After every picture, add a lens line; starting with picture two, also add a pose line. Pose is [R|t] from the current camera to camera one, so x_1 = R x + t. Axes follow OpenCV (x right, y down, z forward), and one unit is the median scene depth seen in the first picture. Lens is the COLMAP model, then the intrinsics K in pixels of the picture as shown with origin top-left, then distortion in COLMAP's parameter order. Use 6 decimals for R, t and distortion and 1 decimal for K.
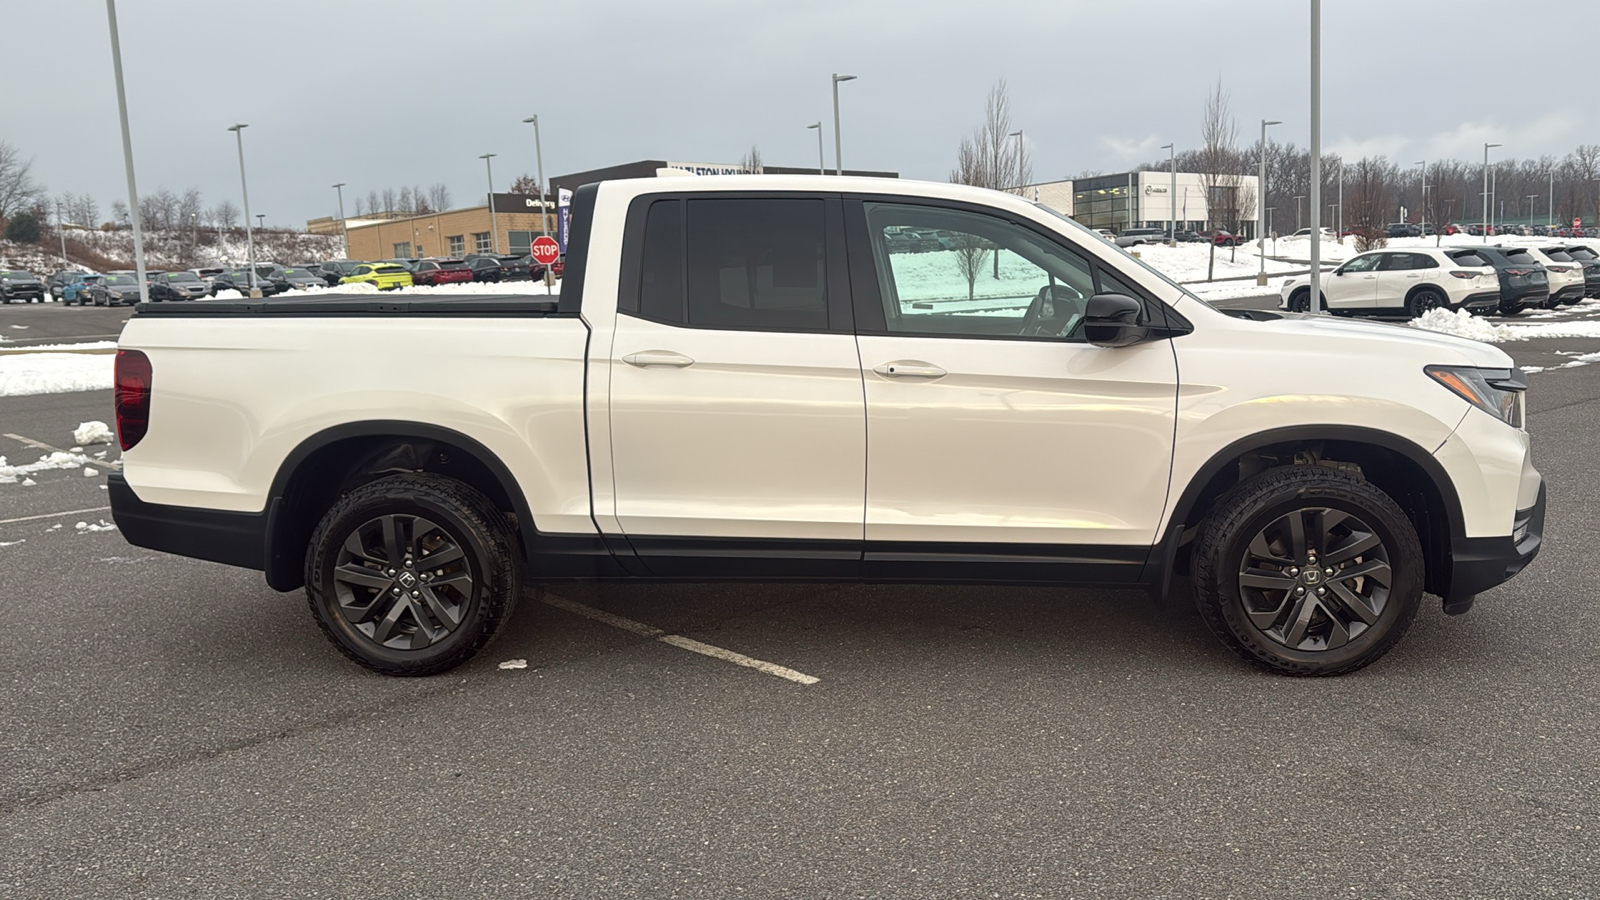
lens RADIAL K [[1278.2, 0, 836.9], [0, 1278.2, 449.3], [0, 0, 1]] dist [0.129477, -0.203106]
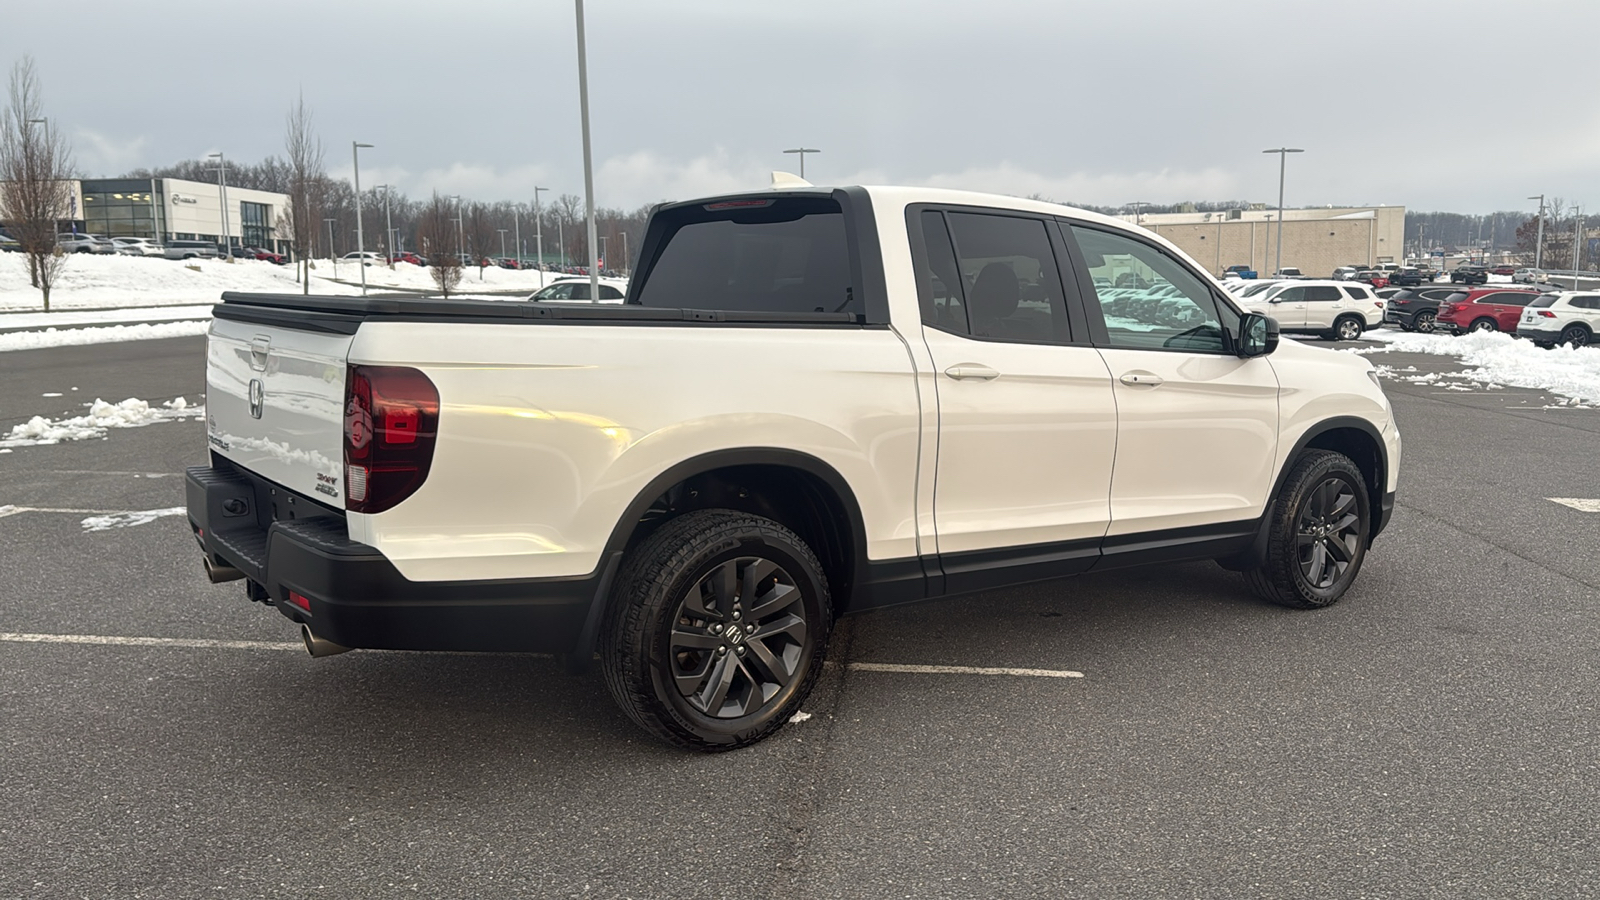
lens RADIAL K [[1278.2, 0, 836.9], [0, 1278.2, 449.3], [0, 0, 1]] dist [0.129477, -0.203106]
pose [[0.743450, -0.047930, 0.667072, -0.833888], [0.060236, 0.998174, 0.004588, -0.020536], [-0.666074, 0.036771, 0.744979, 0.320443]]
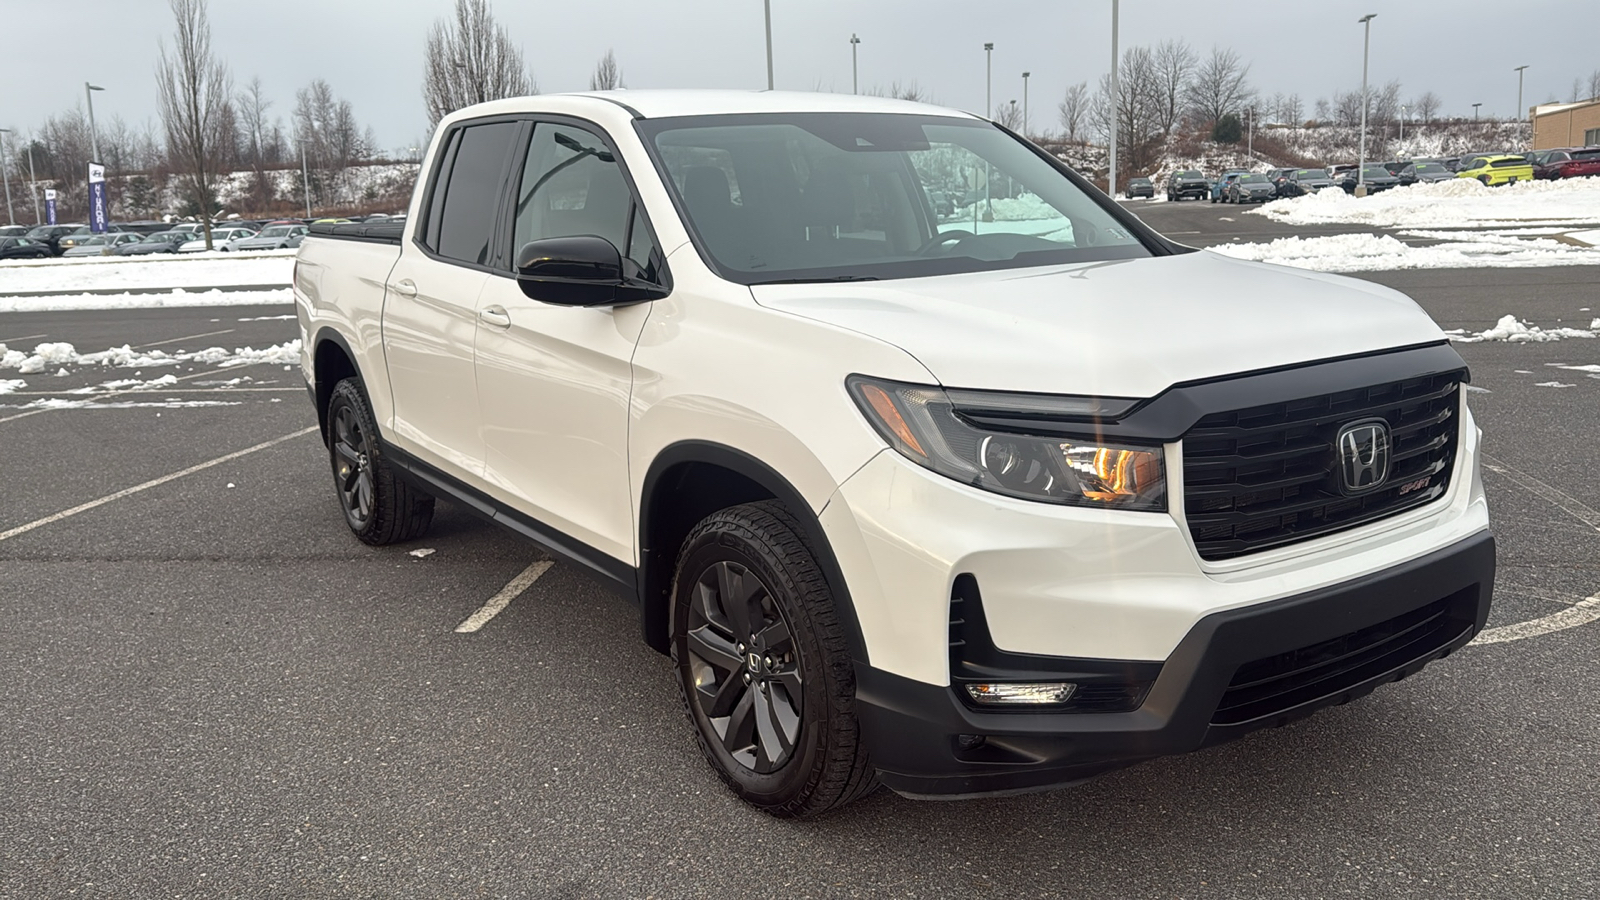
lens RADIAL K [[1277.5, 0, 799.5], [0, 1277.5, 472.6], [0, 0, 1]] dist [0.115504, -0.193931]
pose [[0.621960, 0.163892, -0.765705, 0.835388], [-0.088775, 0.986305, 0.139000, -0.092267], [0.778000, -0.018477, 0.627992, 0.560913]]
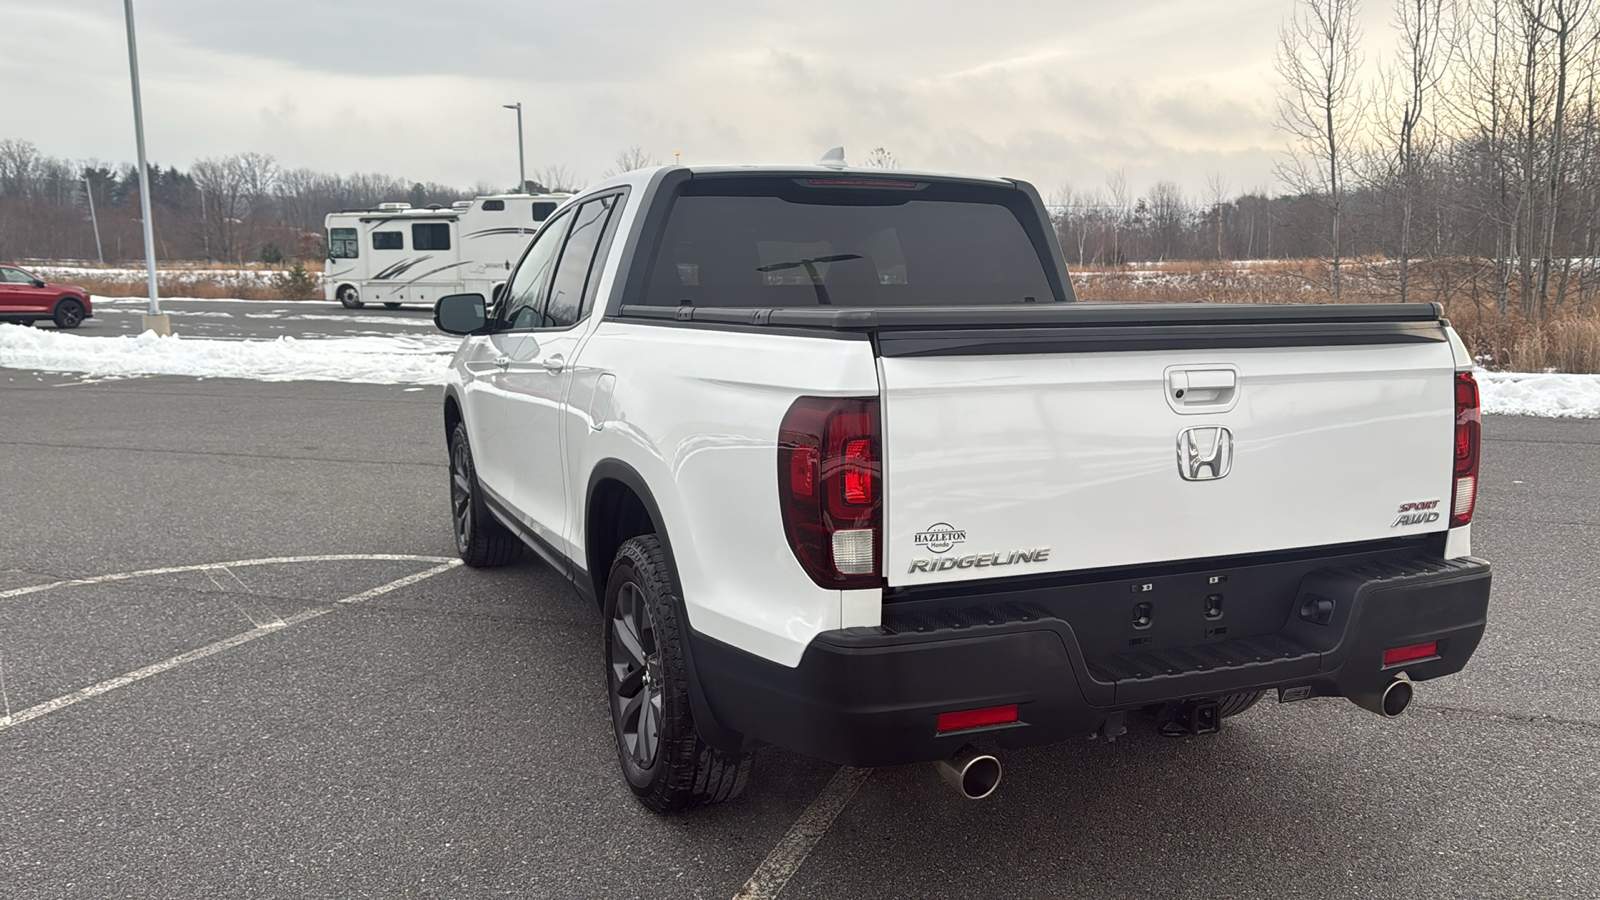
lens RADIAL K [[1278.2, 0, 836.9], [0, 1278.2, 449.3], [0, 0, 1]] dist [0.129477, -0.203106]
pose [[-0.480281, -0.098332, 0.871585, -0.985680], [0.130391, 0.974650, 0.181811, -0.202410], [-0.867369, 0.200967, -0.455284, 1.603492]]
